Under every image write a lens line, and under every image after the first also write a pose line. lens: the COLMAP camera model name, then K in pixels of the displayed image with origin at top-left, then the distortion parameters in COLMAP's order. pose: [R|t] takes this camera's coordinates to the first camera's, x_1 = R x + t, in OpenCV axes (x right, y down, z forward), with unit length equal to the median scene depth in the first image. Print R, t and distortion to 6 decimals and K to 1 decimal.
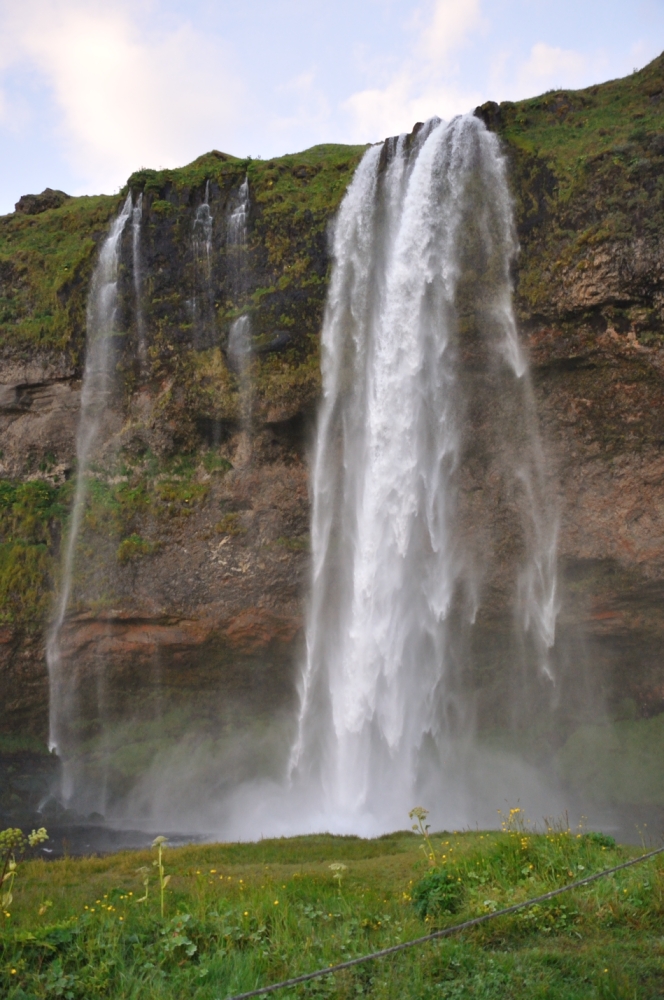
lens RADIAL K [[941.1, 0, 330.0], [0, 941.1, 502.0], [0, 0, 1]] dist [-0.002751, 0.000000]
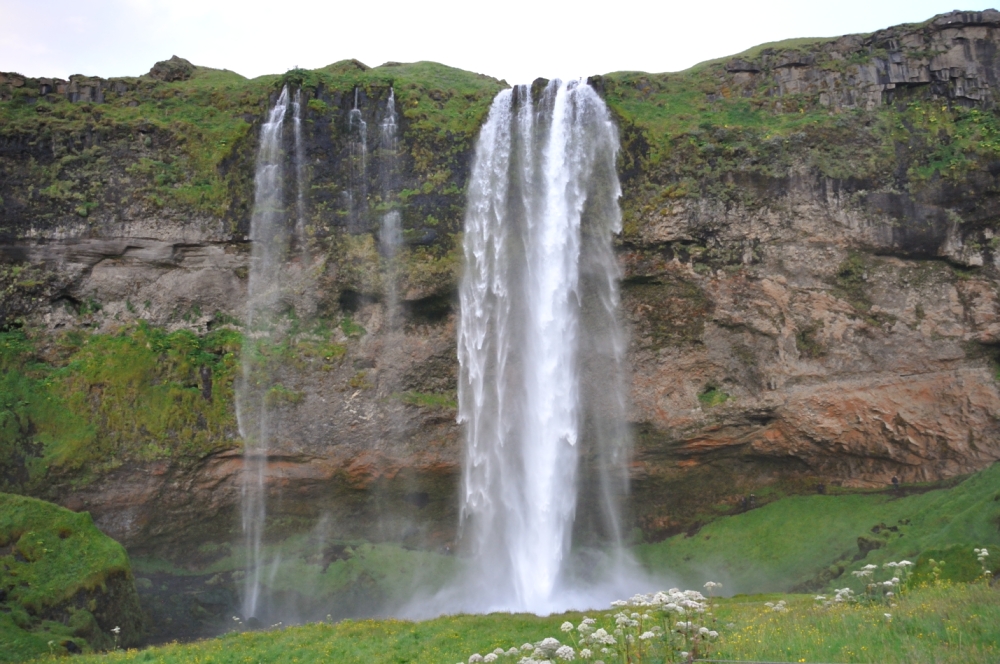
lens RADIAL K [[941.1, 0, 506.8], [0, 941.1, 325.1], [0, 0, 1]] dist [-0.002751, 0.000000]
pose [[0.939270, 0.076370, 0.334573, -0.341936], [-0.073623, 0.997067, -0.020903, -0.034755], [-0.335188, -0.004999, 0.942138, -0.191946]]
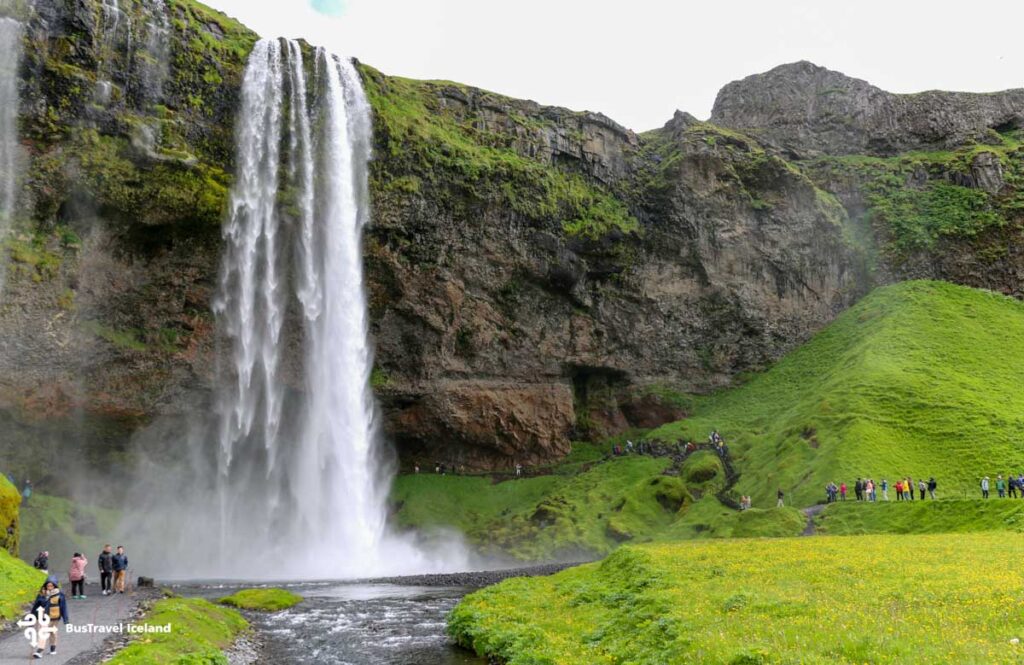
lens RADIAL K [[882.8, 0, 514.4], [0, 882.8, 328.1], [0, 0, 1]] dist [-0.178839, 0.031574]
pose [[0.449559, 0.217550, 0.866354, -0.685397], [-0.213865, 0.967894, -0.132071, 0.071183], [-0.867271, -0.125909, 0.481652, 0.127422]]
